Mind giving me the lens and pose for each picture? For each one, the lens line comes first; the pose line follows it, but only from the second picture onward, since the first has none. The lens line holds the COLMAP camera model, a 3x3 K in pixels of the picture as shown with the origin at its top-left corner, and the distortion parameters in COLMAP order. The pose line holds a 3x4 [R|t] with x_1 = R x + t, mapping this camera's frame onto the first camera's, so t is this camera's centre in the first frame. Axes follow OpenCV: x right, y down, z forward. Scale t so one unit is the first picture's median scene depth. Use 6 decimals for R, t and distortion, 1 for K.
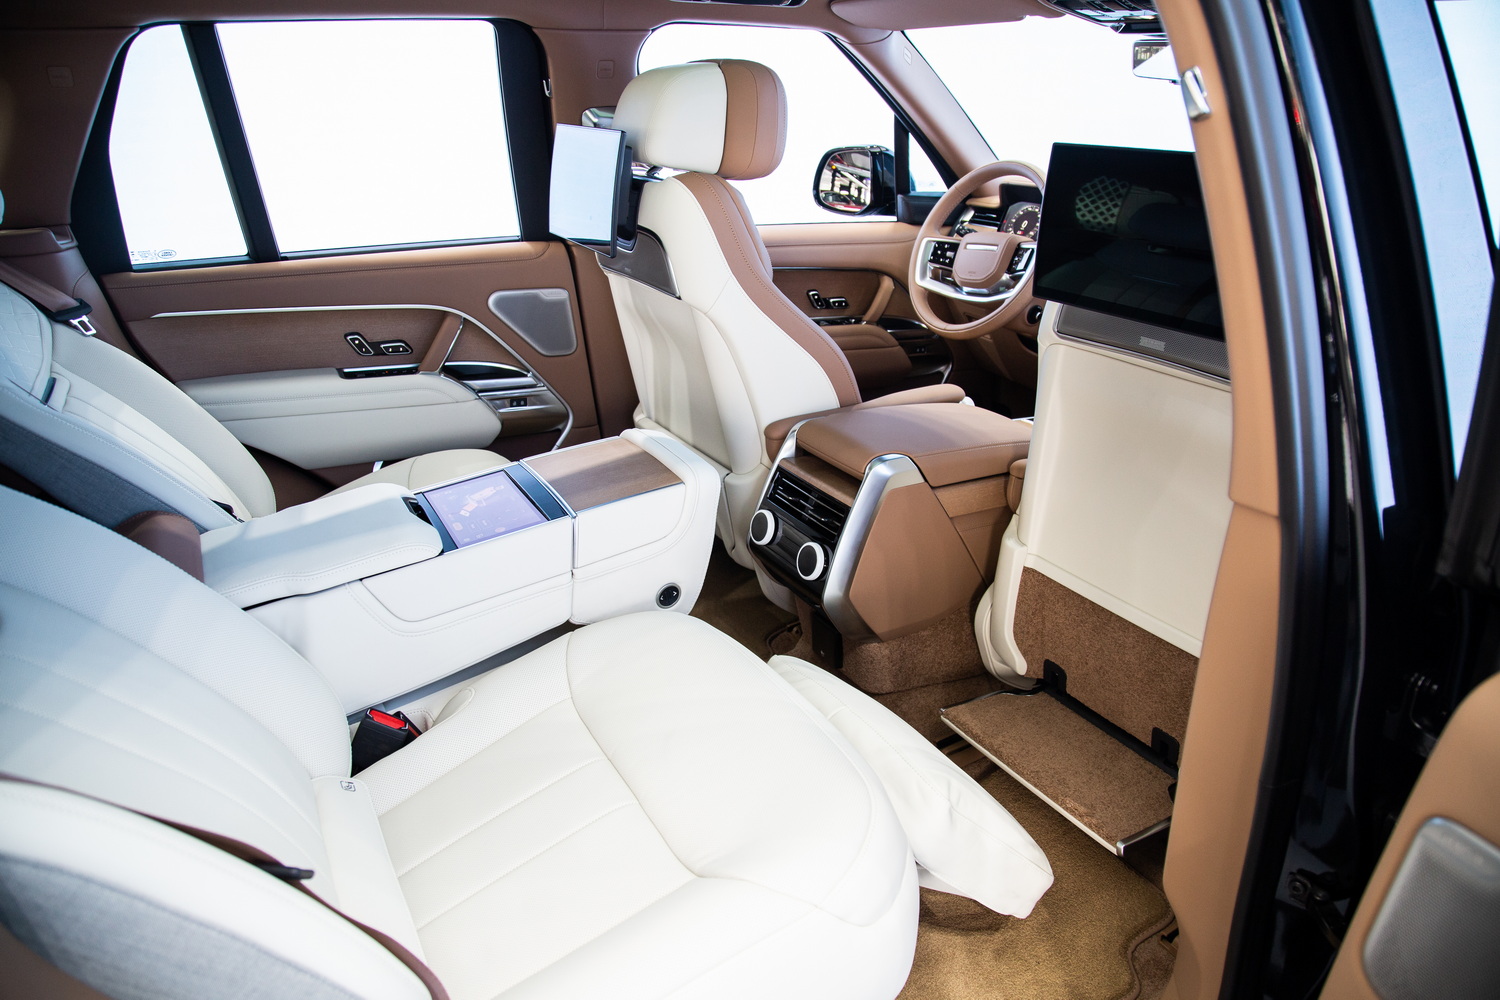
lens RADIAL K [[1026.7, 0, 746.0], [0, 1026.7, 463.6], [0, 0, 1]] dist [-0.145896, 0.087492]
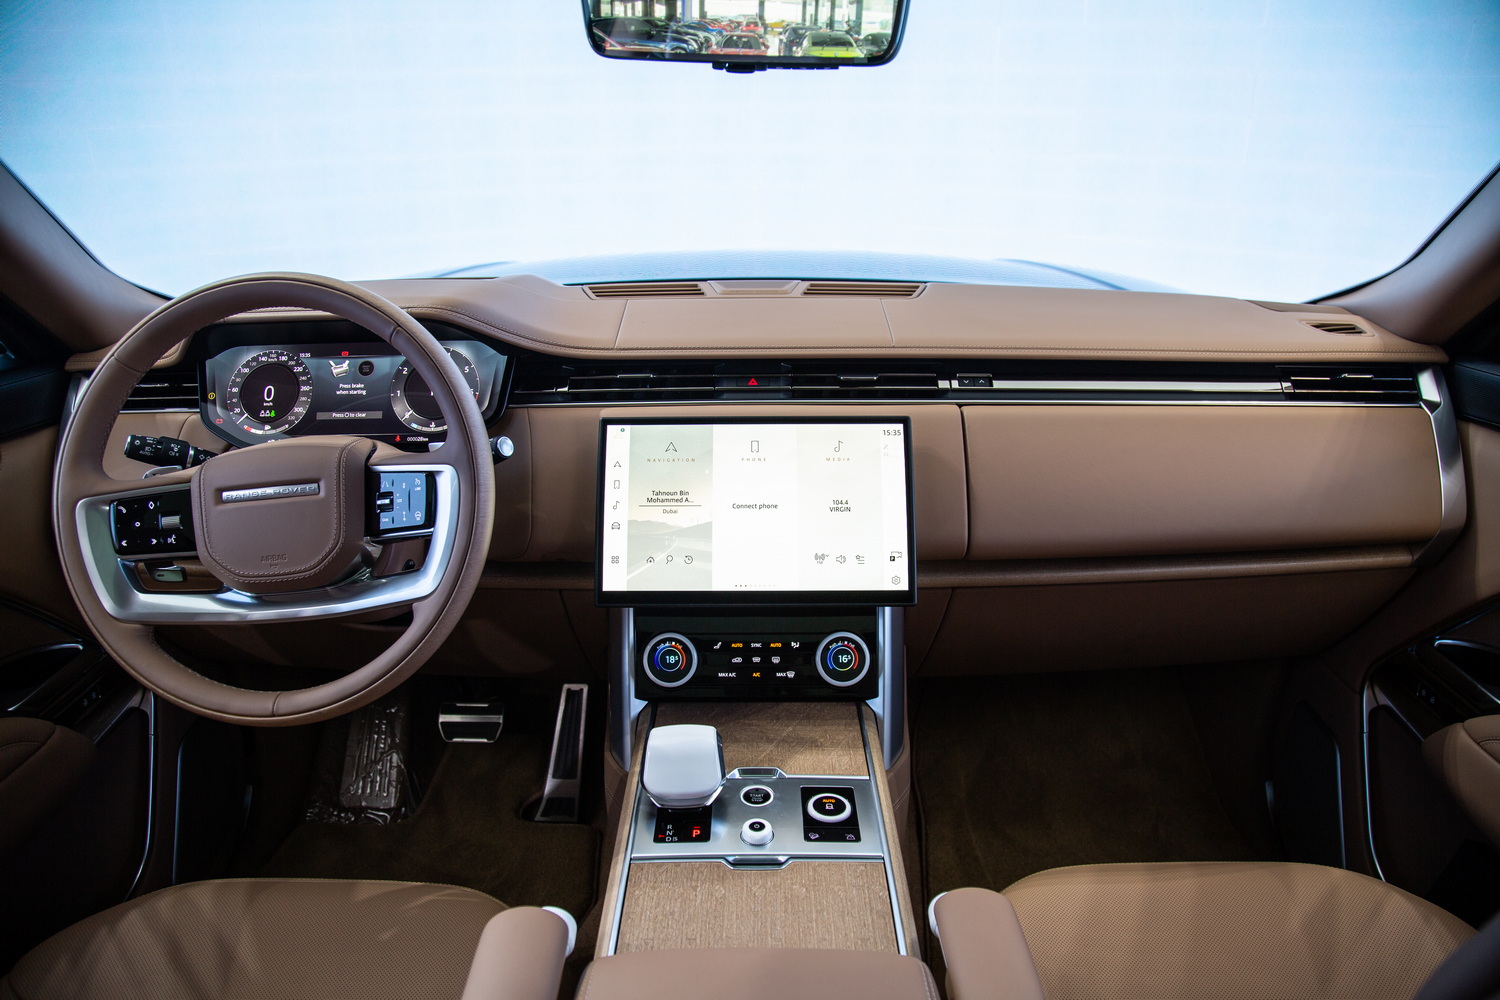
lens RADIAL K [[1026.7, 0, 746.0], [0, 1026.7, 463.6], [0, 0, 1]] dist [-0.145896, 0.087492]
pose [[0.486748, -0.312364, 0.815785, -0.002854], [0.311018, 0.934654, 0.172306, -0.279013], [-0.816299, 0.169854, 0.552092, 0.731273]]
